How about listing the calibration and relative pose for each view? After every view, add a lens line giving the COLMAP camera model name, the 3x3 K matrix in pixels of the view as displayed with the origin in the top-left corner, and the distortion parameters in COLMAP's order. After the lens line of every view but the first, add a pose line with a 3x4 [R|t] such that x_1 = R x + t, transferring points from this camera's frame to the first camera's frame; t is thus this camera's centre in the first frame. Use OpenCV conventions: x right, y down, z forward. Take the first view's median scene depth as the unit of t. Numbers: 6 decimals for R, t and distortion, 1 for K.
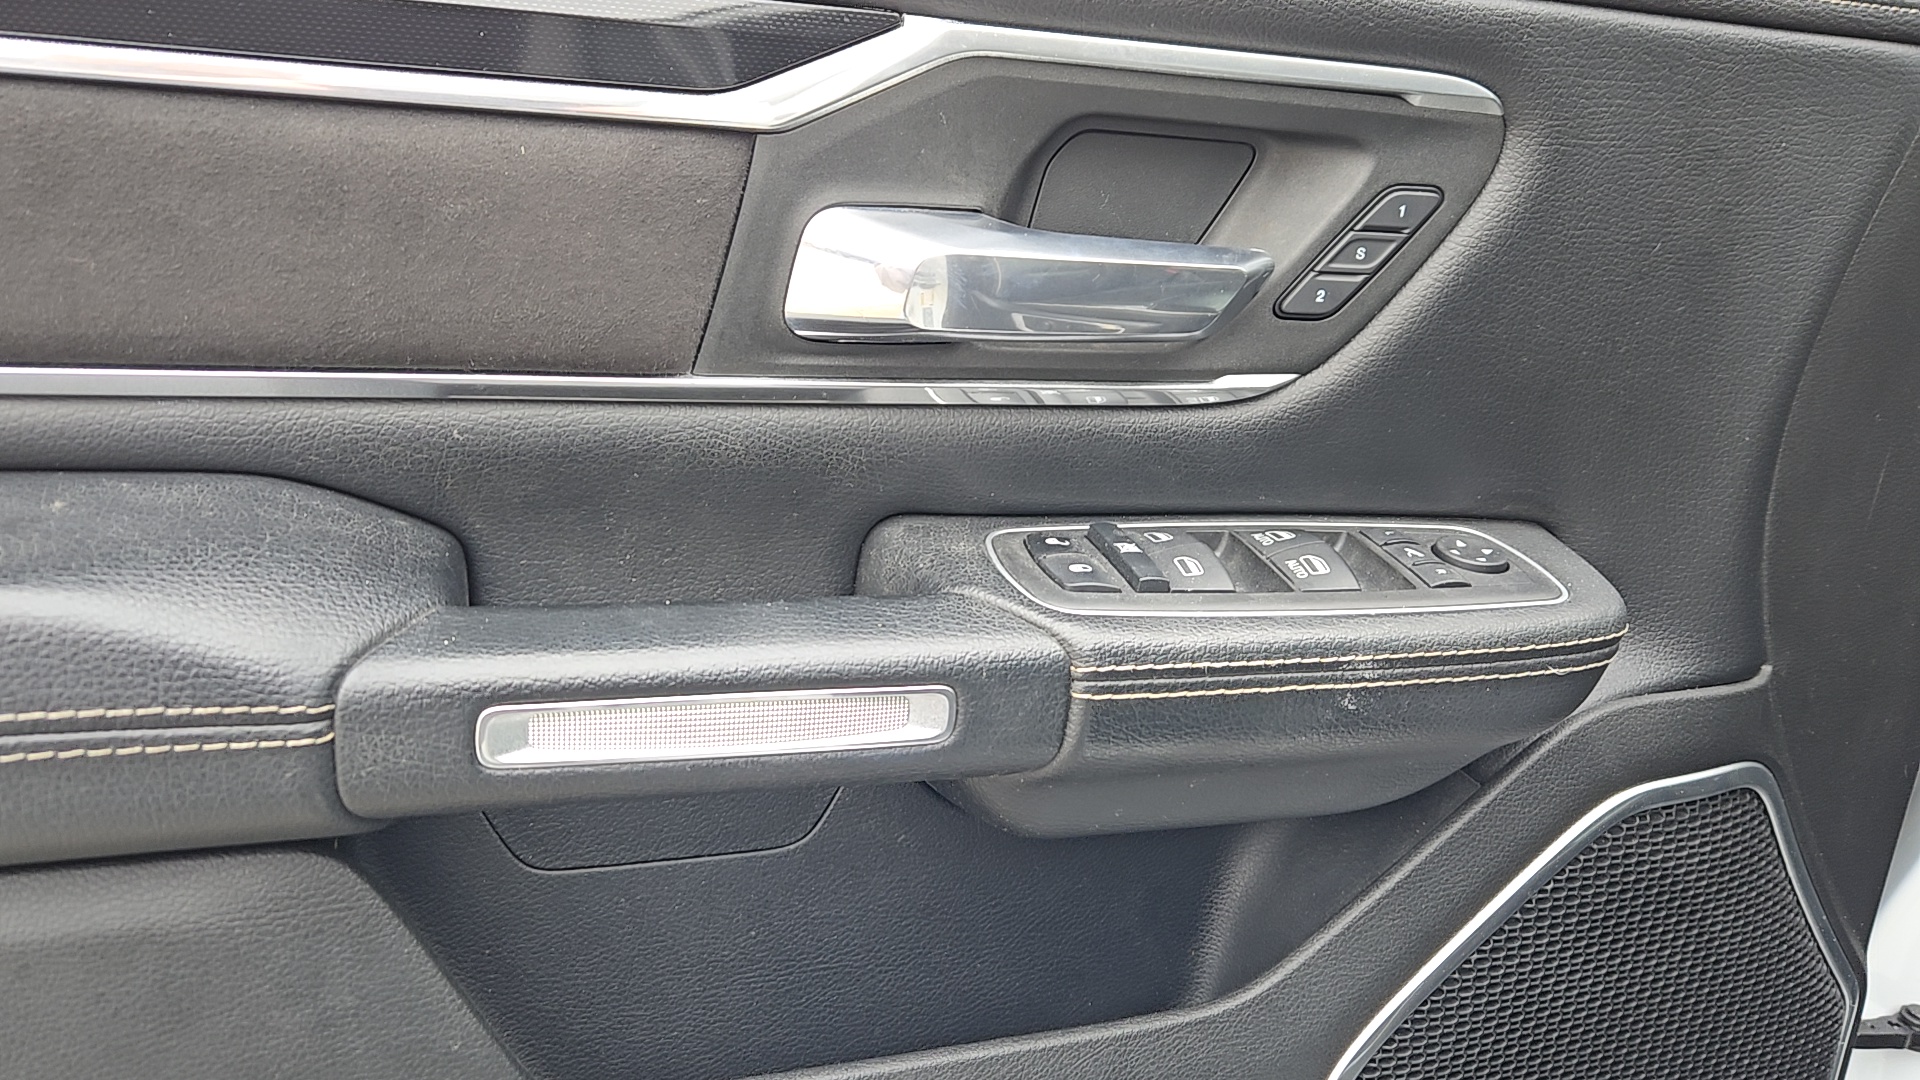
lens RADIAL K [[1624.9, 0, 954.2], [0, 1624.9, 542.3], [0, 0, 1]] dist [0.003274, -0.005952]
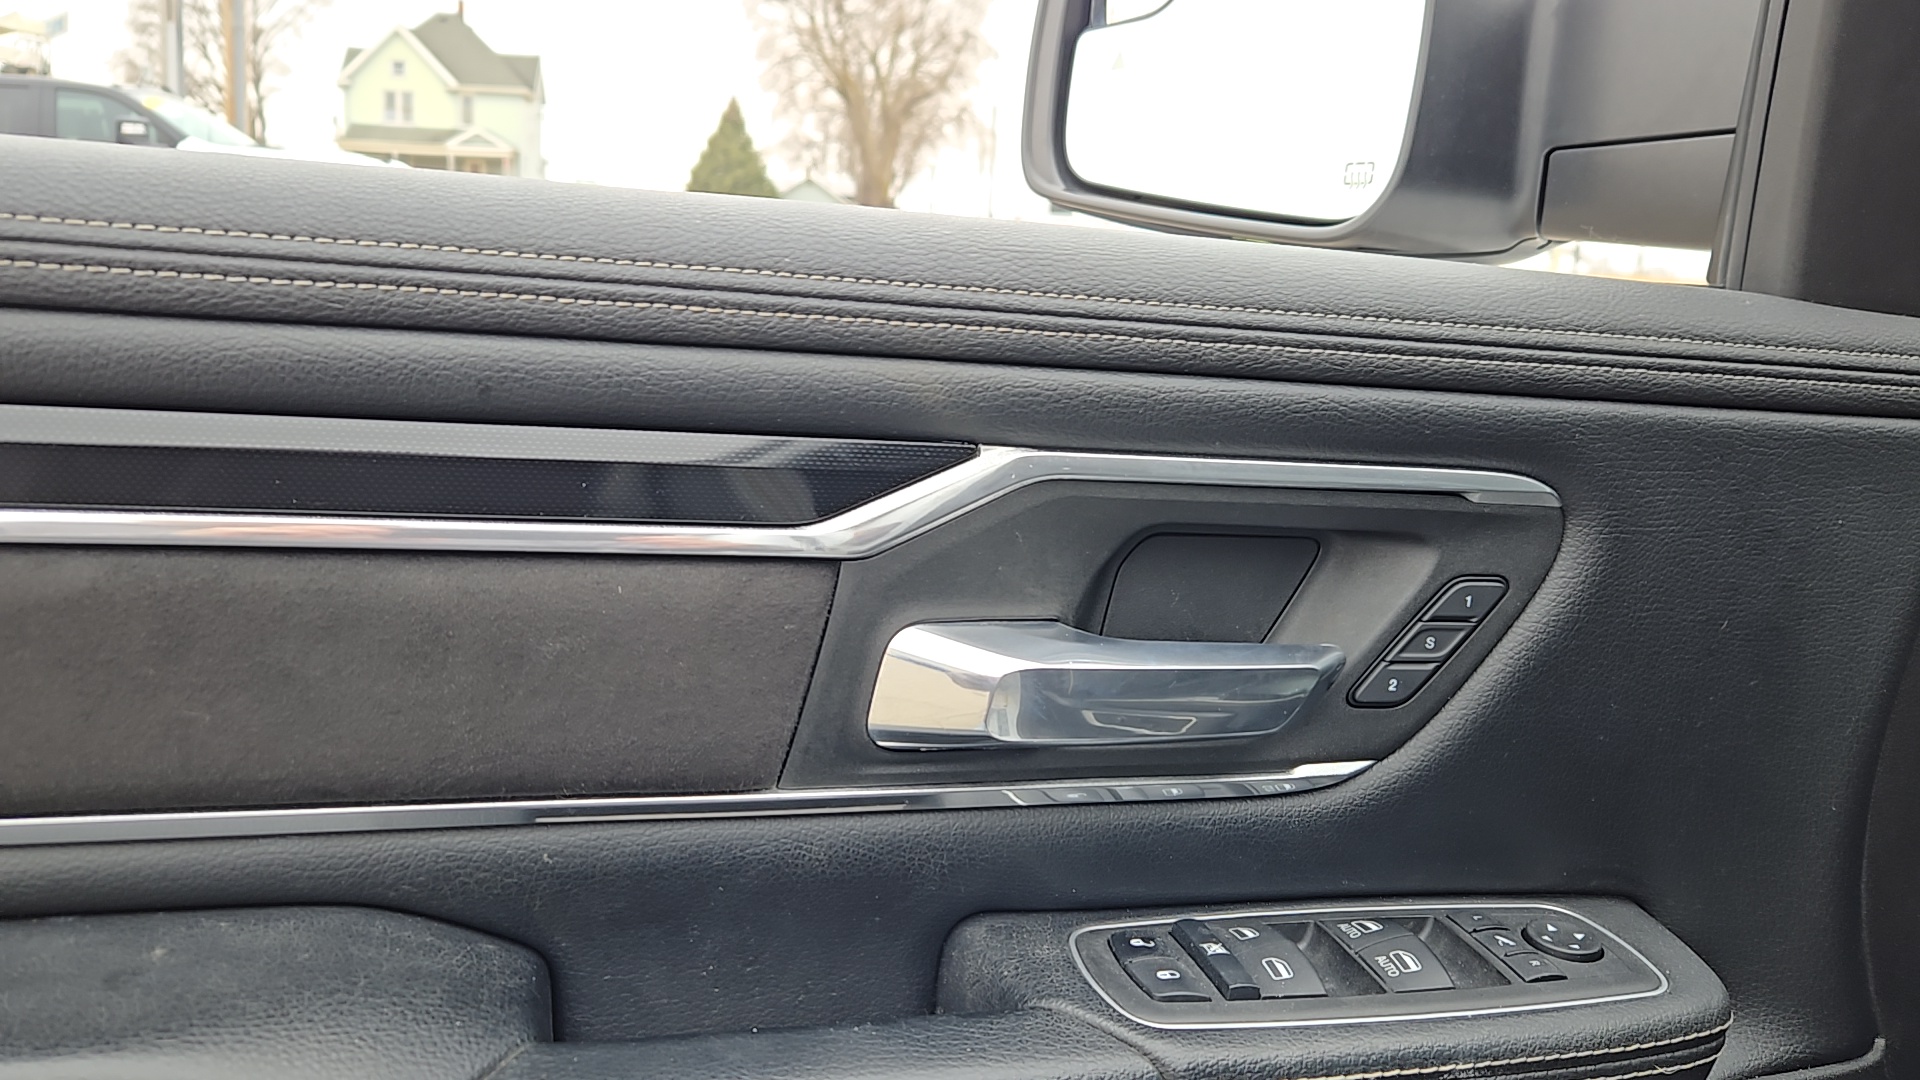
lens RADIAL K [[1622.6, 0, 950.5], [0, 1622.6, 529.0], [0, 0, 1]] dist [0.006061, -0.011556]
pose [[0.999364, -0.022886, -0.027352, -0.021251], [0.017872, 0.985066, -0.171246, -0.084714], [0.030862, 0.170648, 0.984849, -0.020734]]
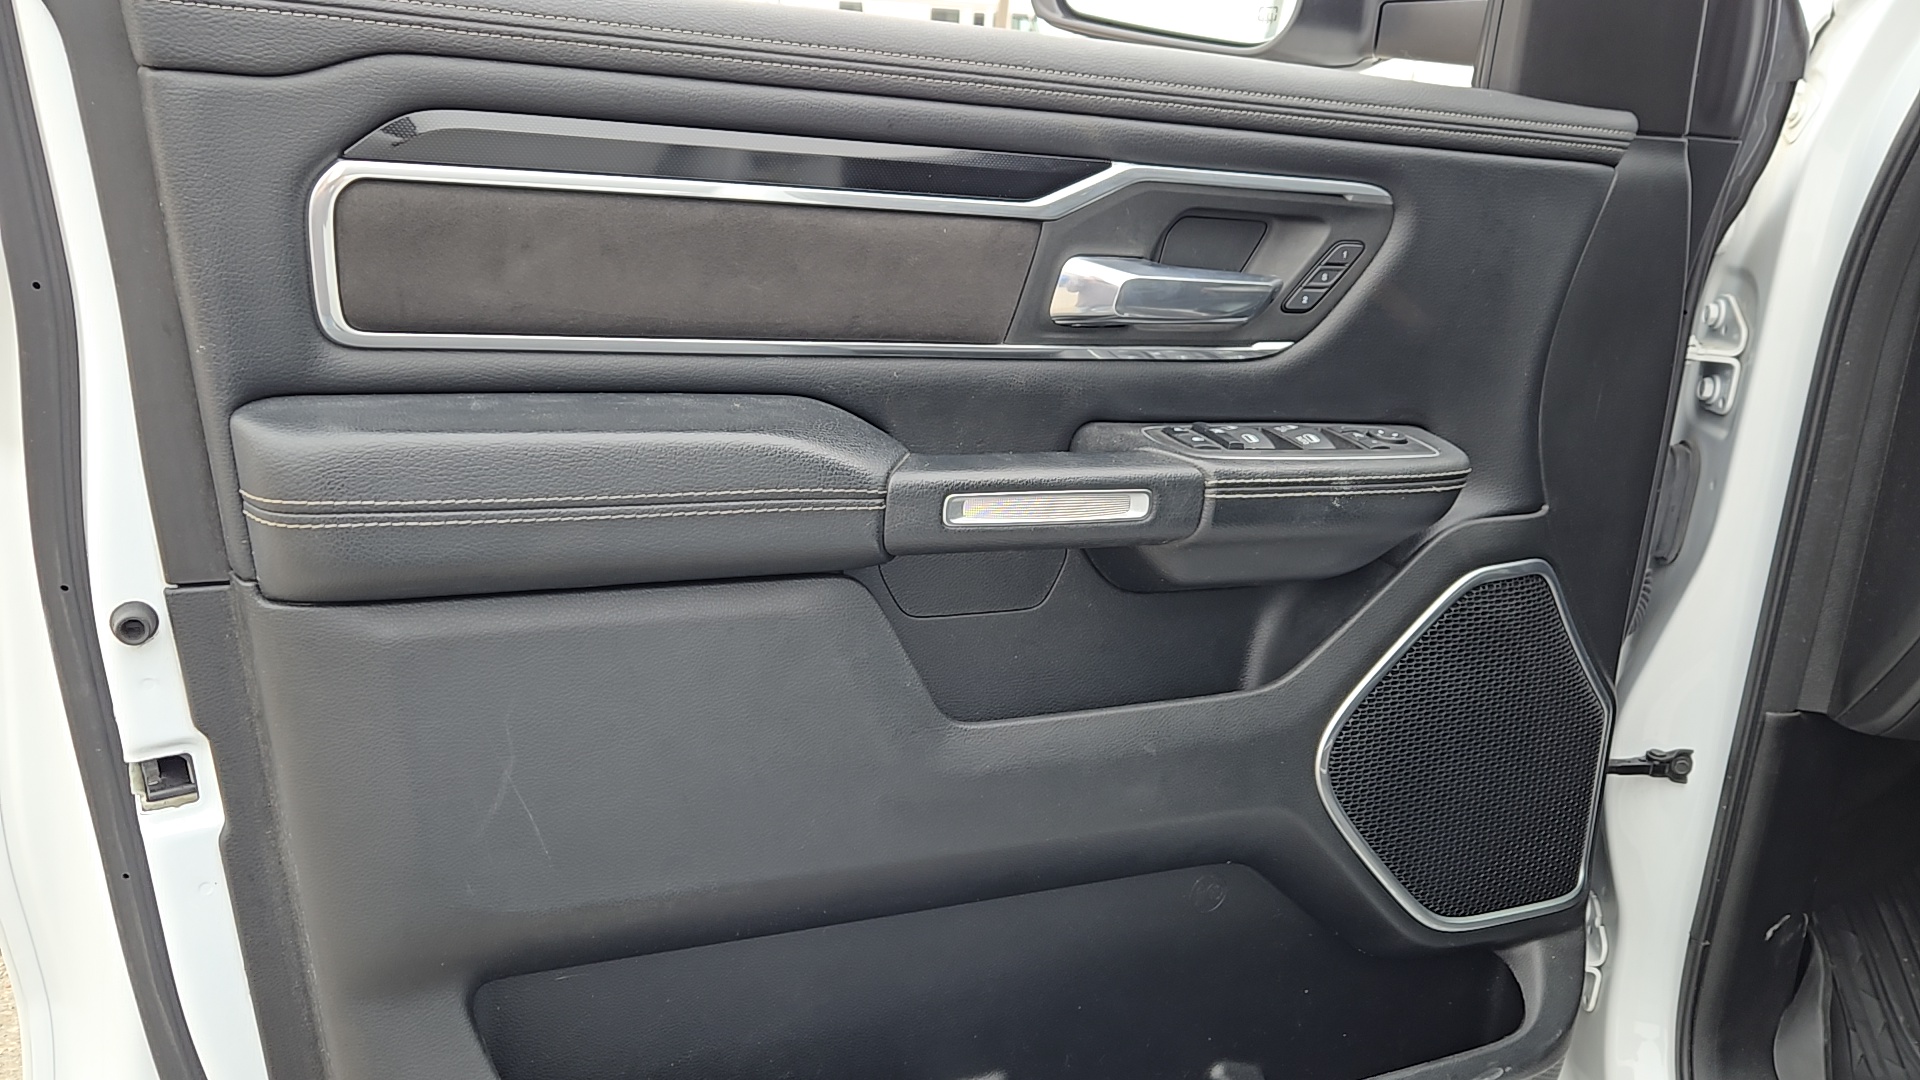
lens RADIAL K [[1624.9, 0, 954.2], [0, 1624.9, 542.3], [0, 0, 1]] dist [0.003274, -0.005952]
pose [[0.994209, -0.039124, 0.100084, -0.412925], [0.044248, 0.997793, -0.049504, 0.223293], [-0.097927, 0.053646, 0.993747, -0.897853]]
